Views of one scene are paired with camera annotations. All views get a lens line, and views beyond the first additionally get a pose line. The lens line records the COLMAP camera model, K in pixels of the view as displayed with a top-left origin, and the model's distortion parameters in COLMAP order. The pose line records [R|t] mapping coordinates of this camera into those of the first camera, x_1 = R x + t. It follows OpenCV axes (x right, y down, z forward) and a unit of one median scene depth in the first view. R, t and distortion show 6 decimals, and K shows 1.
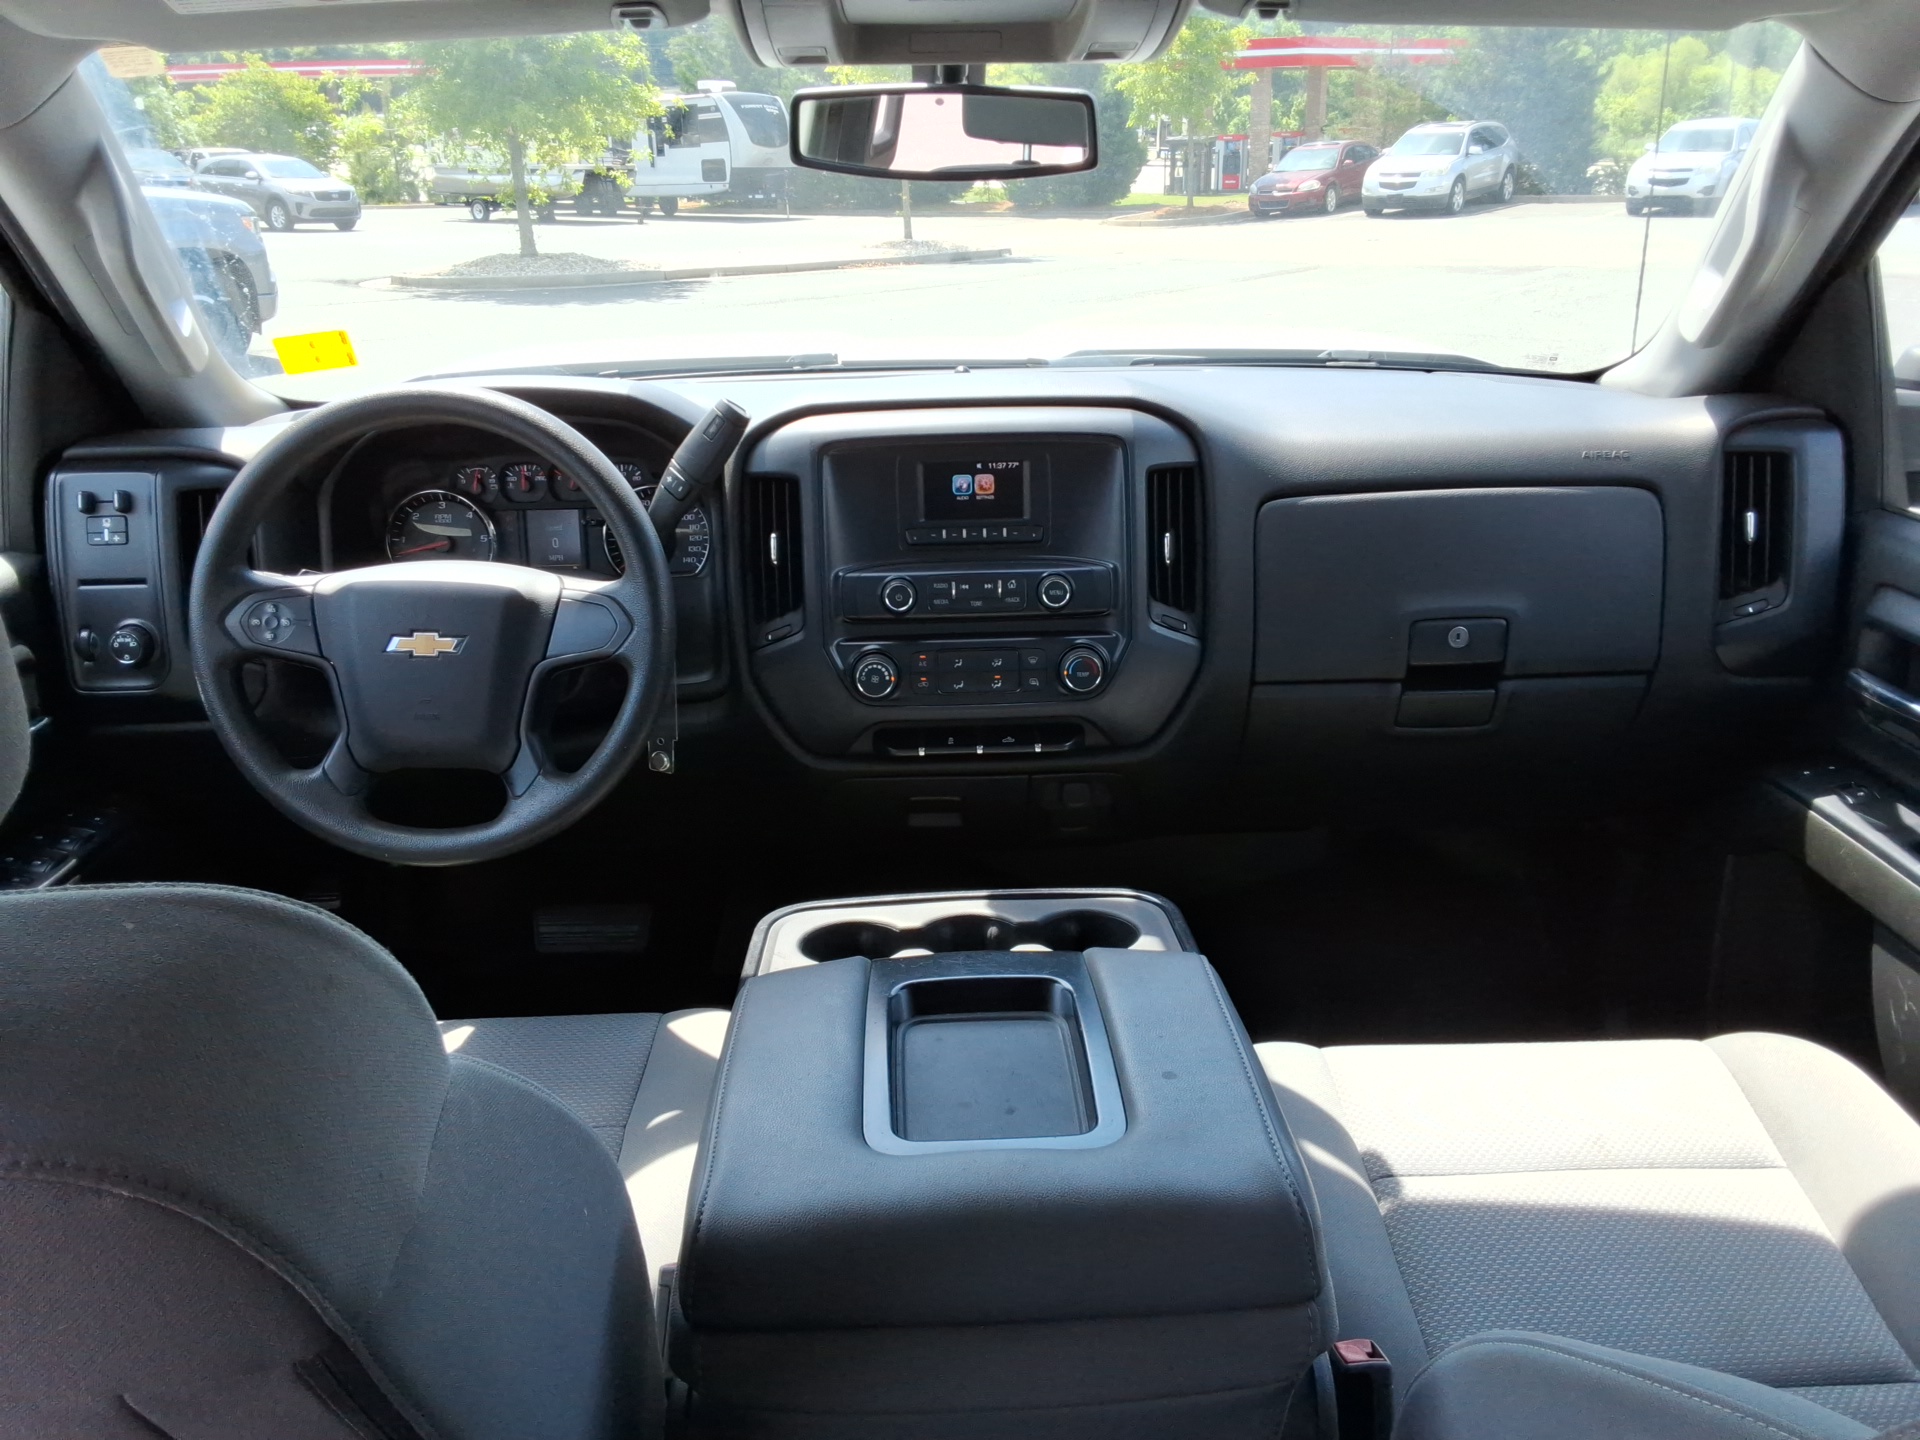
lens RADIAL K [[1544.6, 0, 963.7], [0, 1544.6, 717.5], [0, 0, 1]] dist [0.079212, -0.136543]
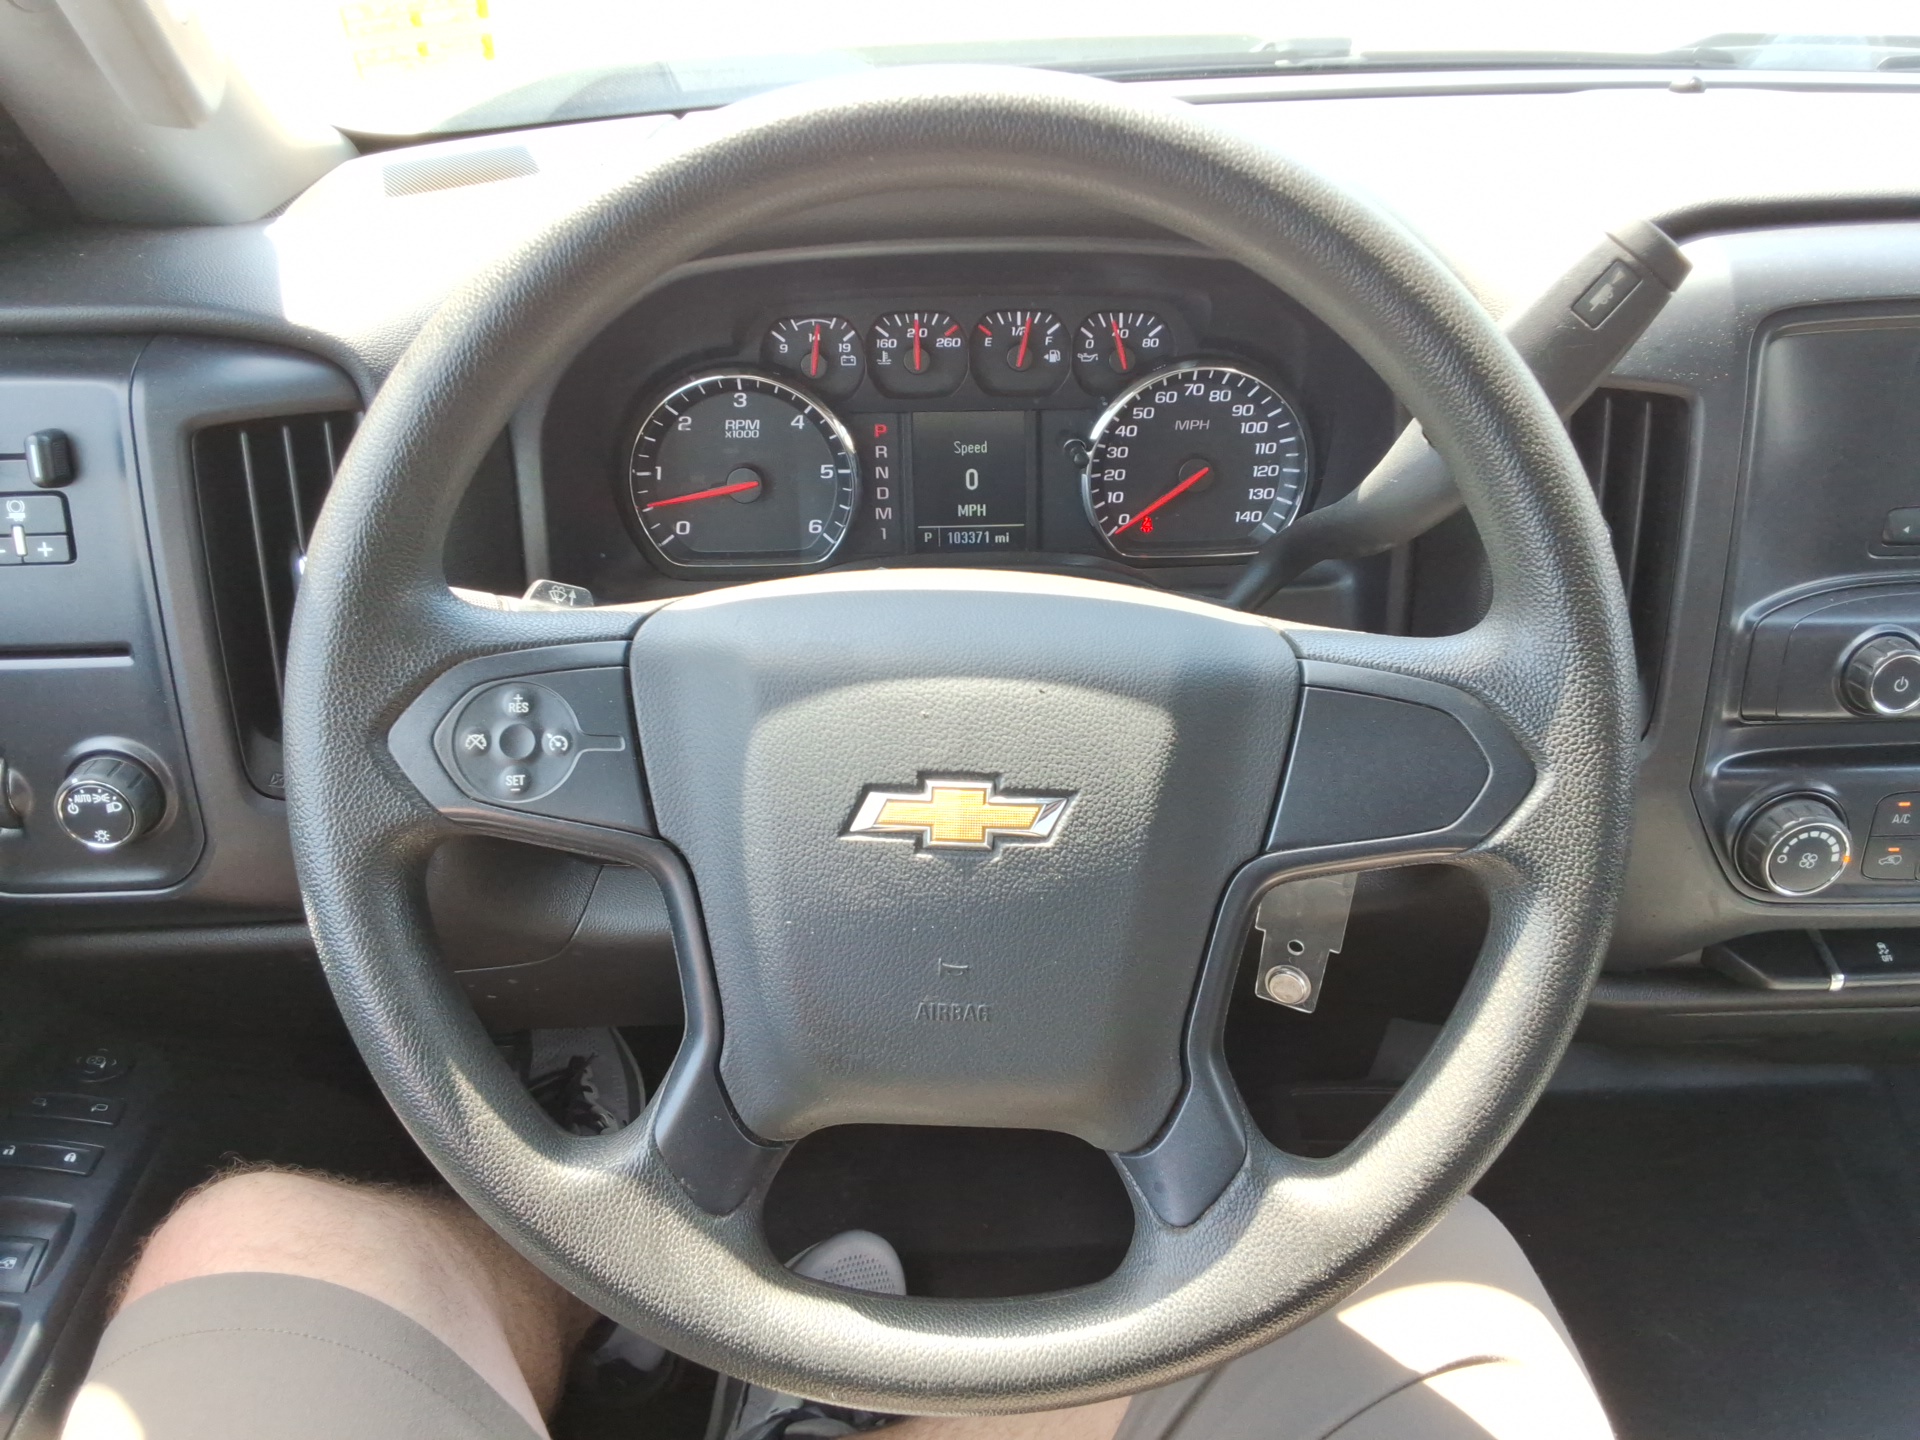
lens RADIAL K [[1544.6, 0, 971.5], [0, 1544.6, 719.8], [0, 0, 1]] dist [0.079212, -0.136543]
pose [[0.998769, 0.000789, 0.049597, -0.318144], [-0.010919, 0.978846, 0.204307, -0.152566], [-0.048387, -0.204597, 0.977650, 0.575952]]
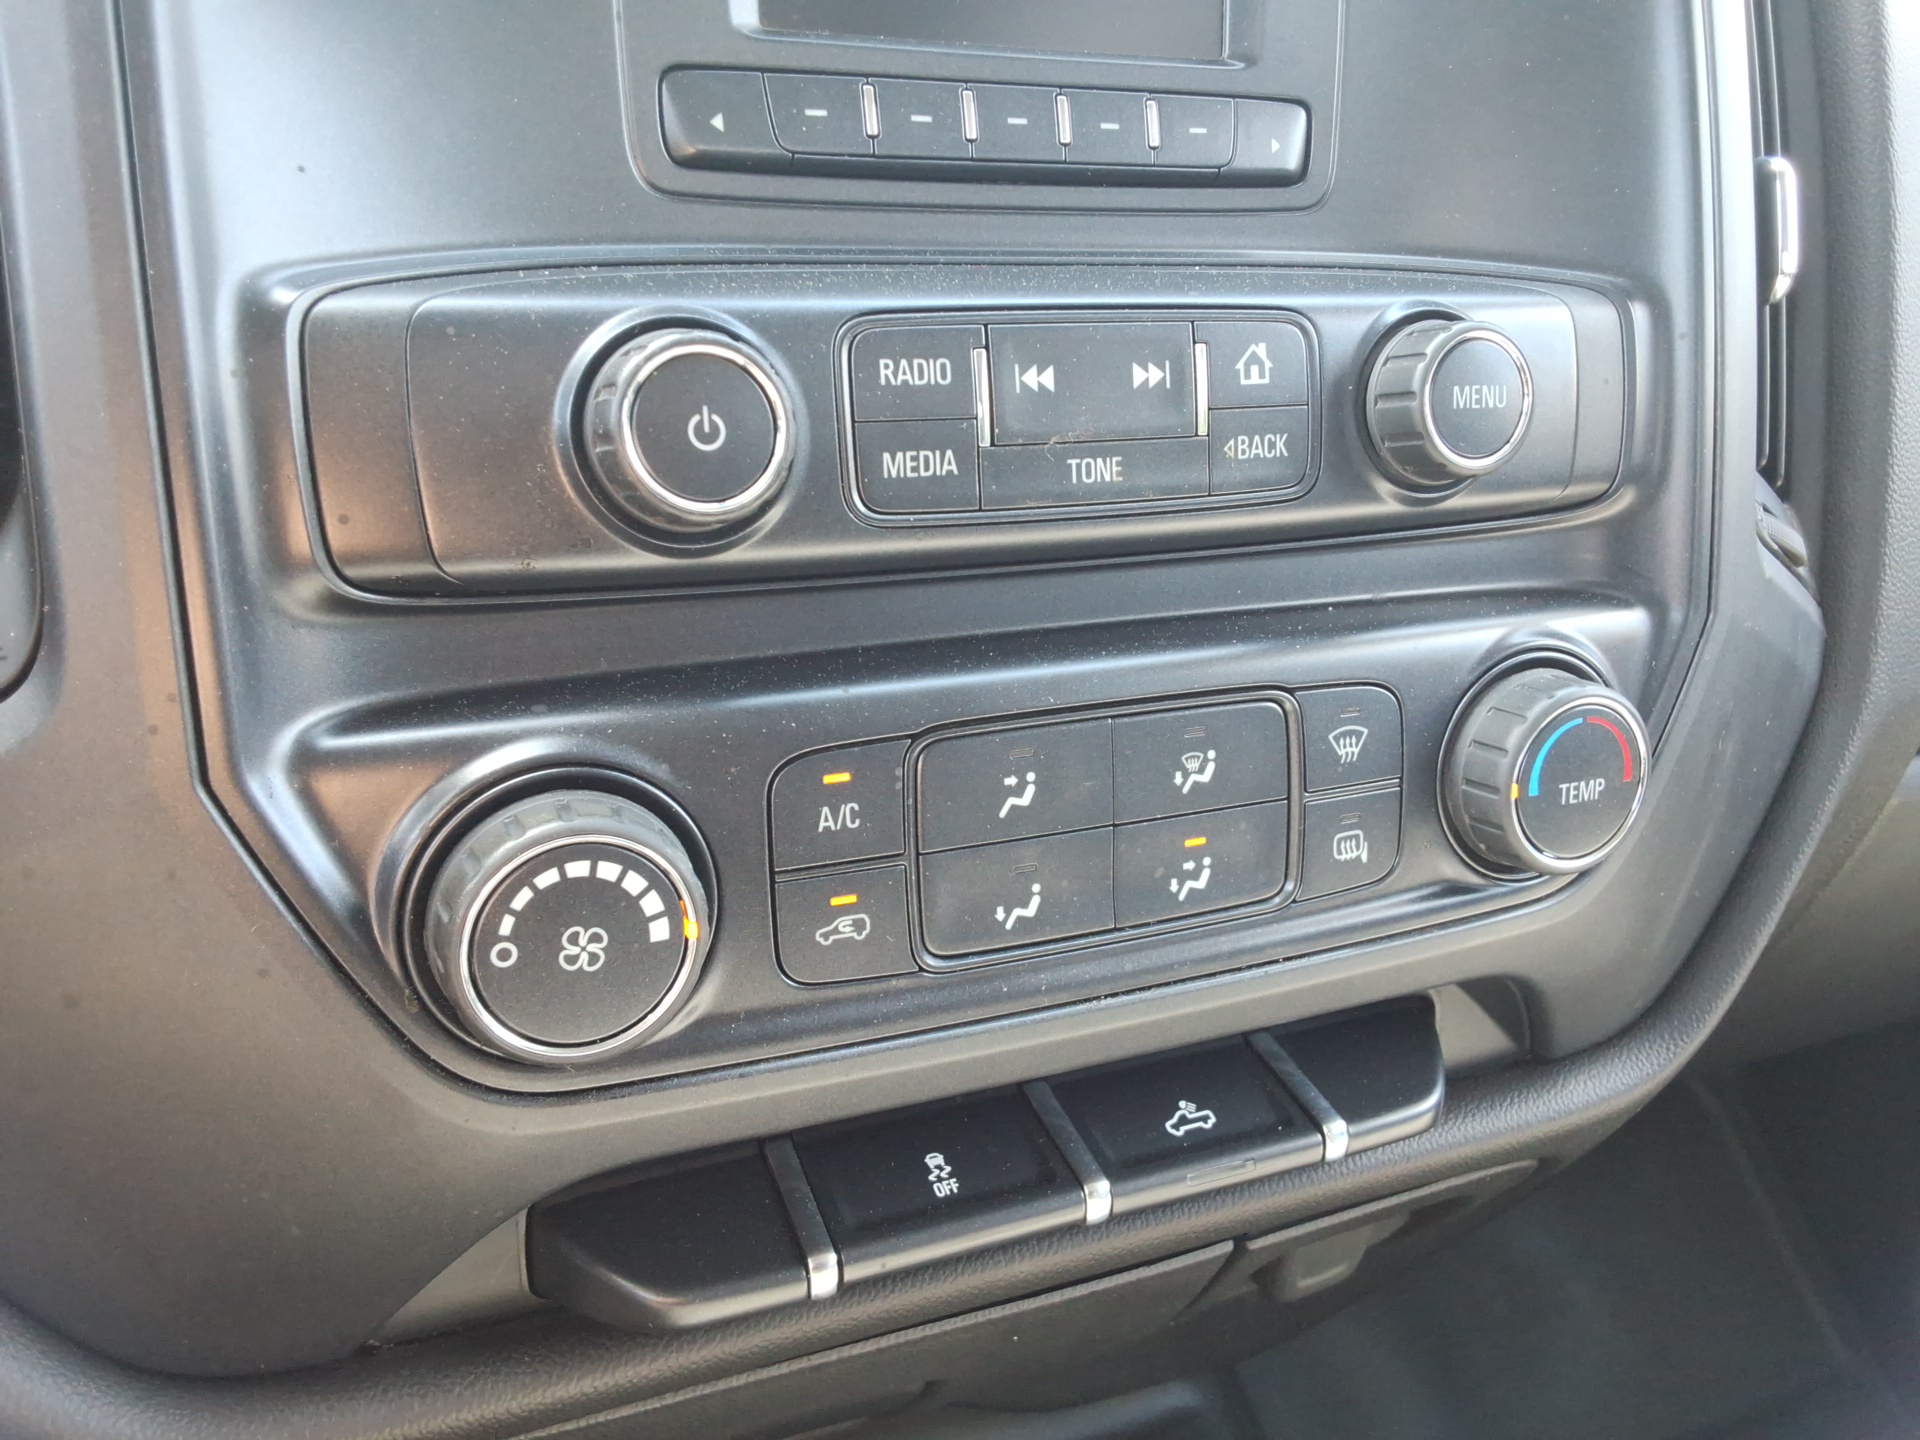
lens RADIAL K [[1544.6, 0, 969.0], [0, 1544.6, 717.7], [0, 0, 1]] dist [0.079212, -0.136543]
pose [[0.922253, -0.078387, 0.378557, -0.078911], [0.089815, 0.995879, -0.012595, -0.042544], [-0.376010, 0.045615, 0.925492, 0.828528]]
